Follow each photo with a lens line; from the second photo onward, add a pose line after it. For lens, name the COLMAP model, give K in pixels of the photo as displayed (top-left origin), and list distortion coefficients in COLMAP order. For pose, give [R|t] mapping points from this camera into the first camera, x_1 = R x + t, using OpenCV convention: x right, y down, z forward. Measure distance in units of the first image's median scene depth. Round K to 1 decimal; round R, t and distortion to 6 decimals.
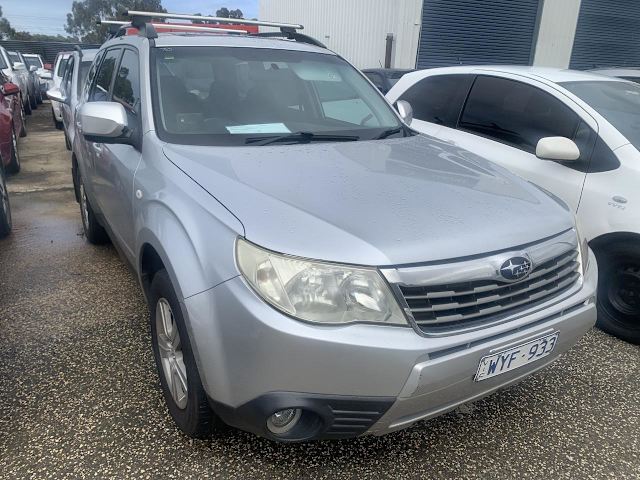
lens RADIAL K [[507.1, 0, 320.0], [0, 507.1, 240.0], [0, 0, 1]] dist [-0.002221, -0.002734]
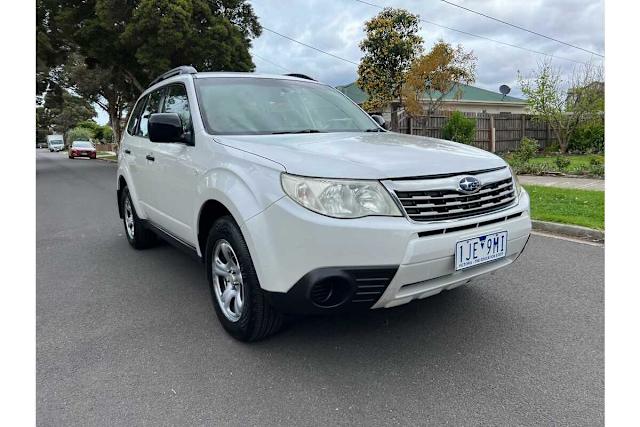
lens RADIAL K [[442.6, 0, 320.0], [0, 442.6, 213.5], [0, 0, 1]] dist [0.001098, 0.000275]
pose [[0.997418, -0.061467, 0.037138, -0.105322], [0.066028, 0.988284, -0.137604, 0.292505], [-0.028245, 0.139701, 0.989791, -0.257348]]
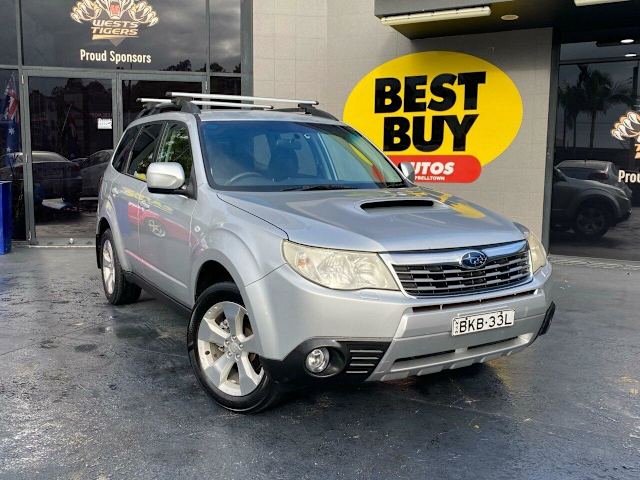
lens RADIAL K [[626.0, 0, 320.0], [0, 626.0, 240.0], [0, 0, 1]] dist [0.011113, 0.001742]
pose [[0.999713, -0.016753, -0.017111, -0.023431], [0.013424, 0.983777, -0.178893, 0.318508], [0.019831, 0.178612, 0.983720, -0.787265]]
